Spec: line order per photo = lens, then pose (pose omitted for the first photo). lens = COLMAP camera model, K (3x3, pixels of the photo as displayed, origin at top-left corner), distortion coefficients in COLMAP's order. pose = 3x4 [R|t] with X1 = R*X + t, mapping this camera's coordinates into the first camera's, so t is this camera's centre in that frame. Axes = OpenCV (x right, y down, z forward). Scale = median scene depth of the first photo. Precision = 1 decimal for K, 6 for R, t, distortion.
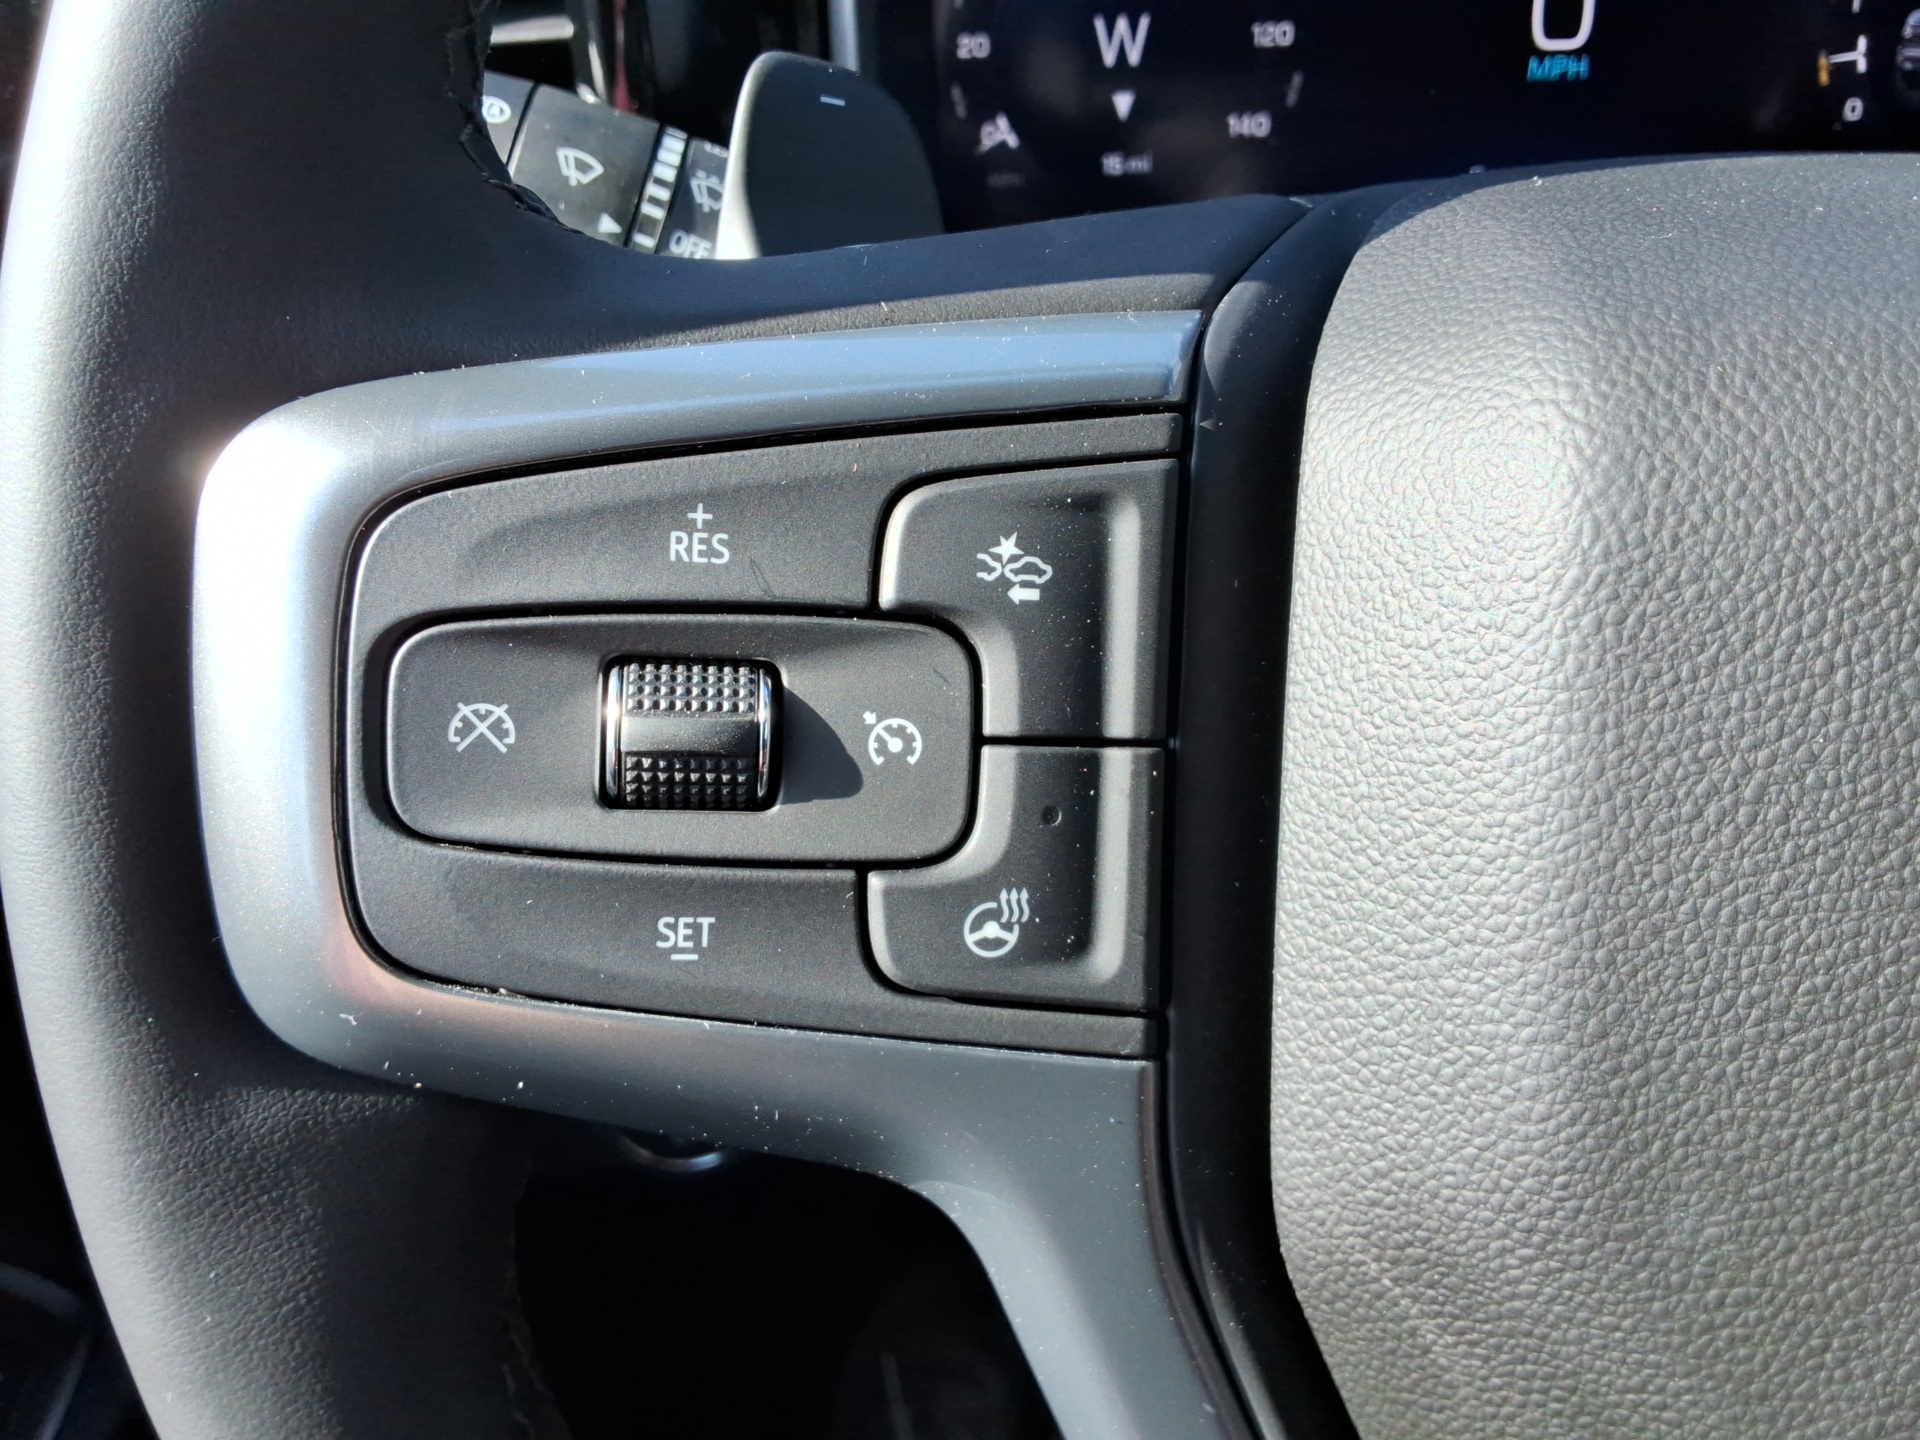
lens RADIAL K [[1638.6, 0, 975.7], [0, 1638.6, 732.3], [0, 0, 1]] dist [0.017849, -0.047734]
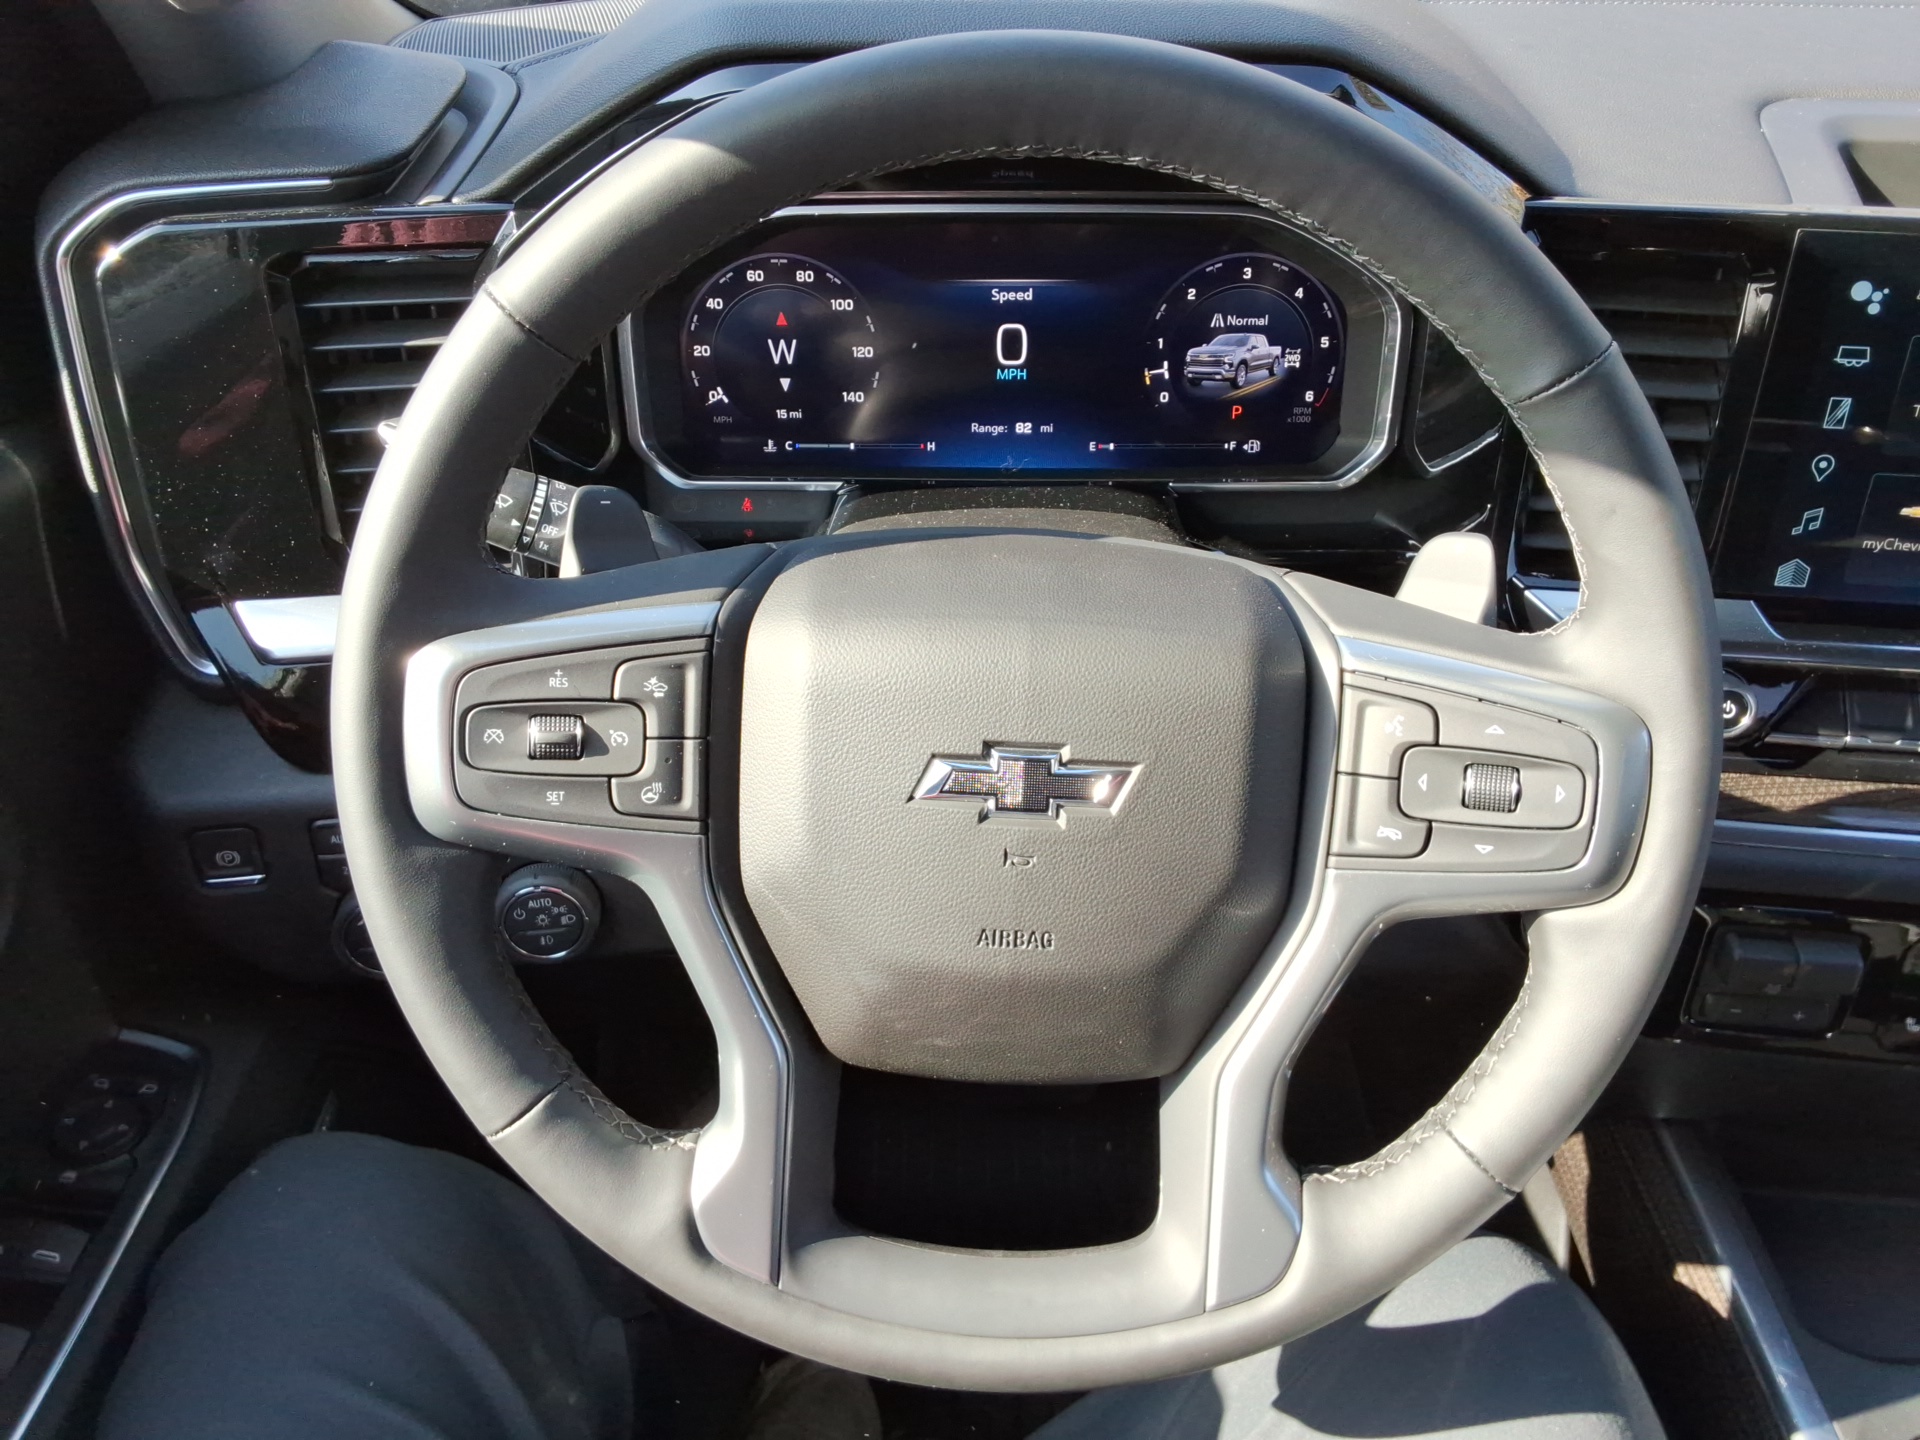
lens RADIAL K [[1544.3, 0, 984.1], [0, 1544.3, 710.8], [0, 0, 1]] dist [0.101054, -0.146191]
pose [[0.993958, -0.009092, 0.109383, 0.336986], [0.008719, 0.999954, 0.003888, -0.056418], [-0.109414, -0.002911, 0.993992, -2.187013]]
